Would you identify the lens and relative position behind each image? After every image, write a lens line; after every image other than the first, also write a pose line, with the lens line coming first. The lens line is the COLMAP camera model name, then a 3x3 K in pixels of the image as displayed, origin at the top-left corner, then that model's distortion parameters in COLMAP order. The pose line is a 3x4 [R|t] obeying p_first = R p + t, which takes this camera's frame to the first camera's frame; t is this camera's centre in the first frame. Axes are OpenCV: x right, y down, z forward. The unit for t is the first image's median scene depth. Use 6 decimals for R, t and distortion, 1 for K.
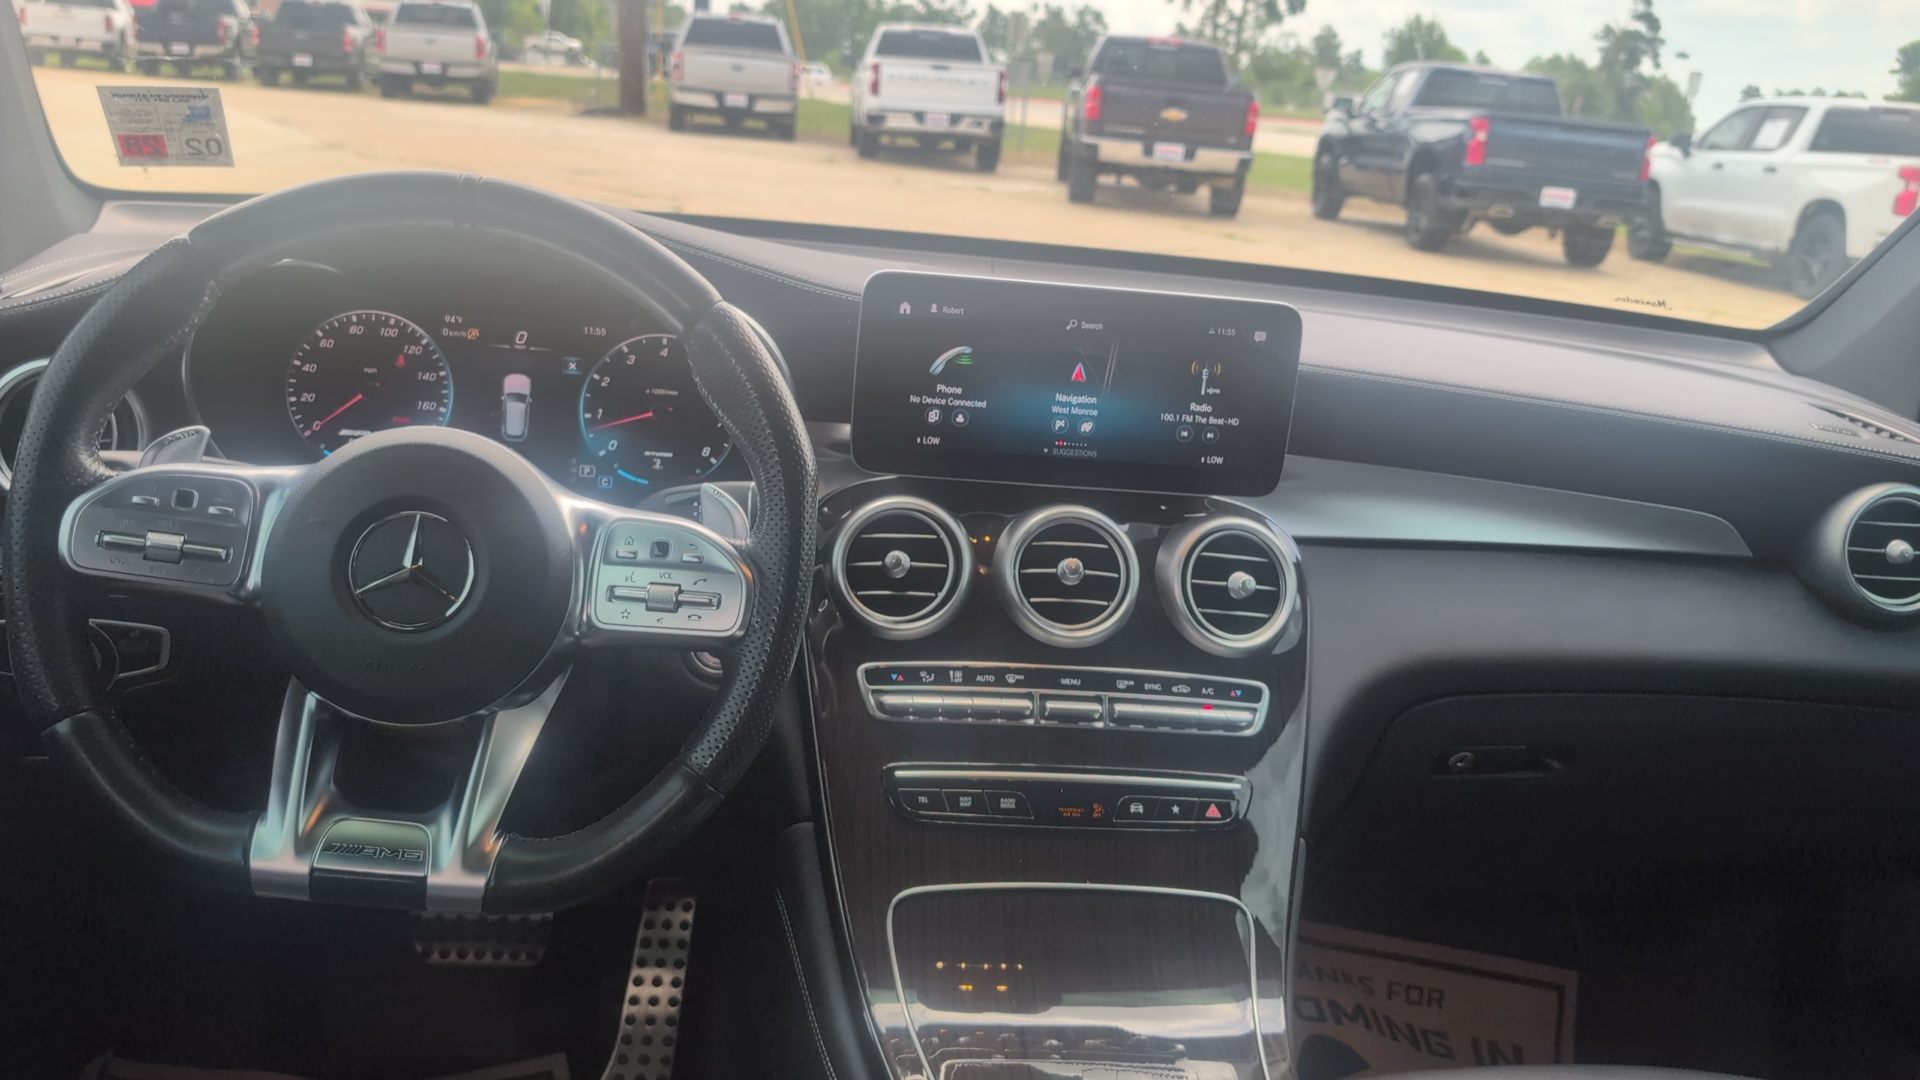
lens RADIAL K [[1623.2, 0, 964.6], [0, 1623.2, 554.1], [0, 0, 1]] dist [0.022340, -0.036822]
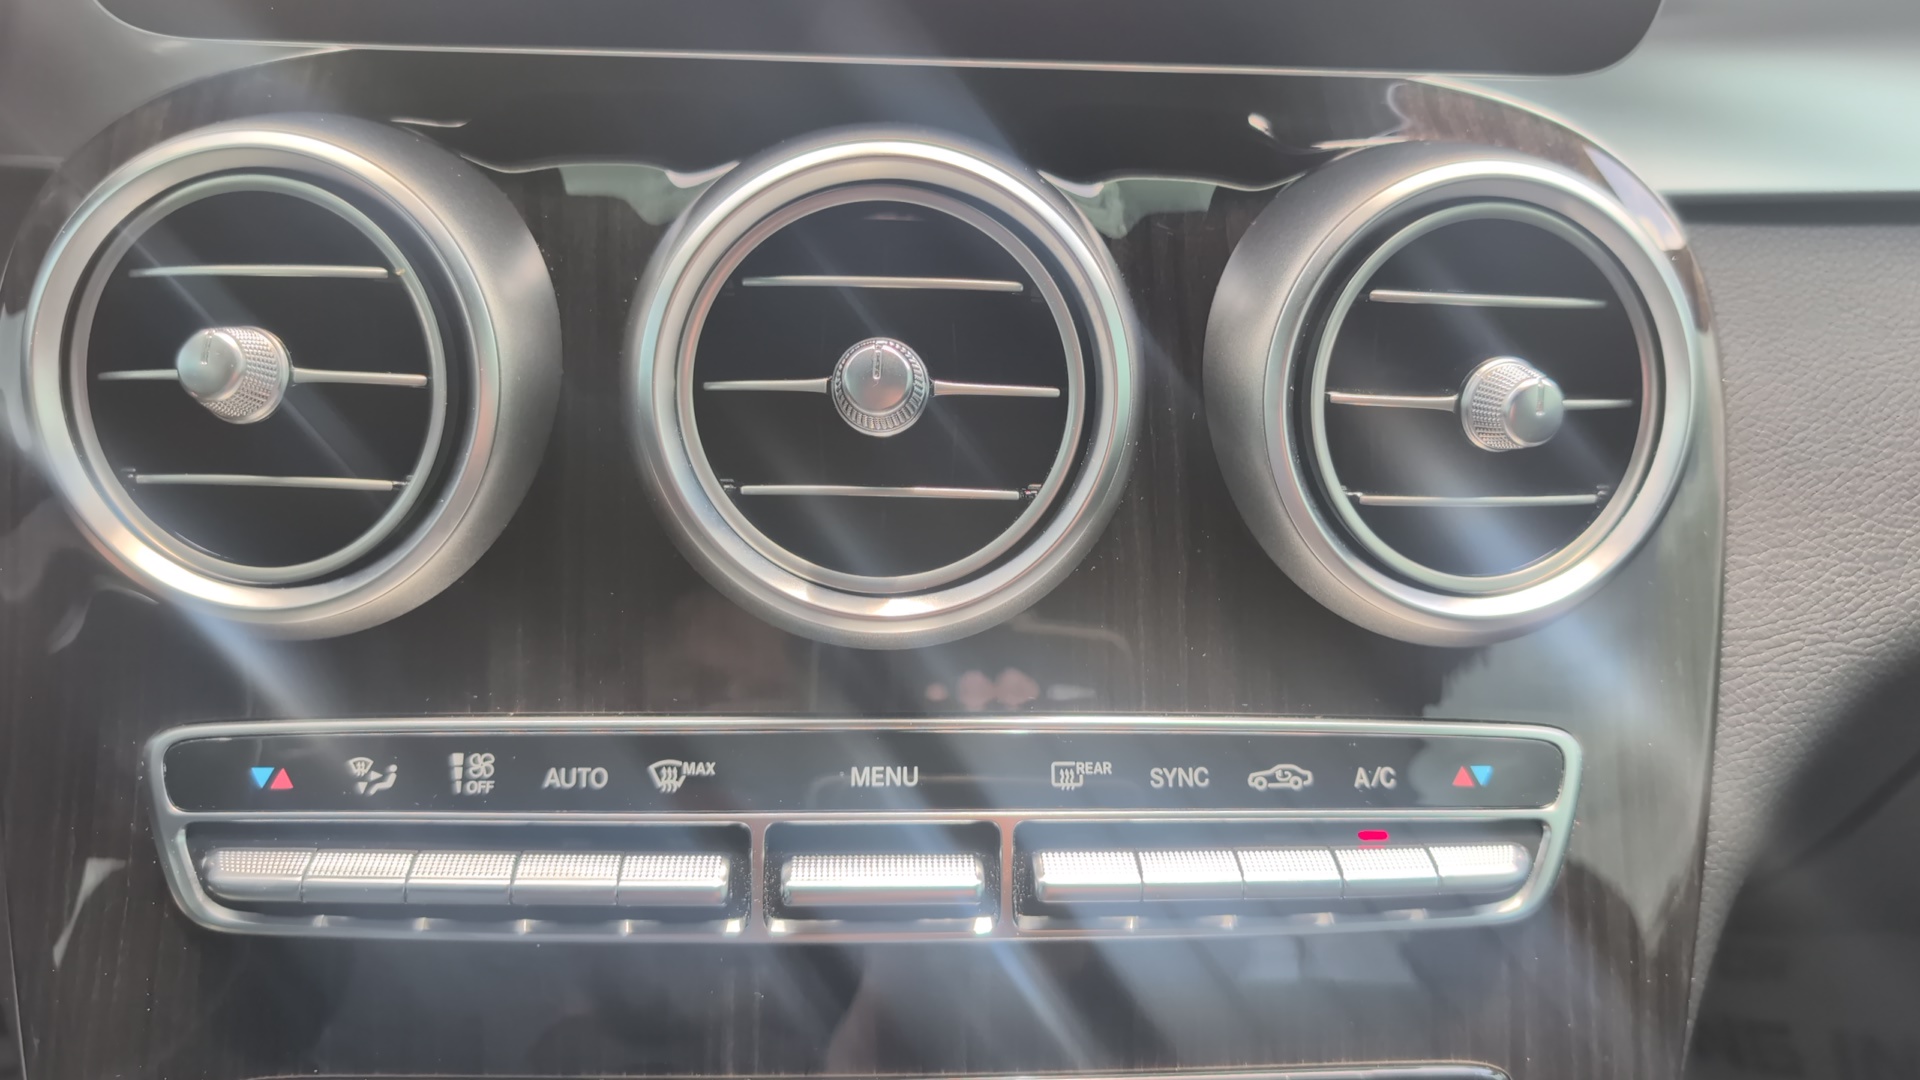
lens RADIAL K [[1623.2, 0, 952.3], [0, 1623.2, 537.1], [0, 0, 1]] dist [0.022340, -0.036822]
pose [[0.993166, -0.003452, -0.116663, 0.109506], [0.031670, 0.970029, 0.240916, -0.030432], [0.112335, -0.242964, 0.963509, 0.726434]]
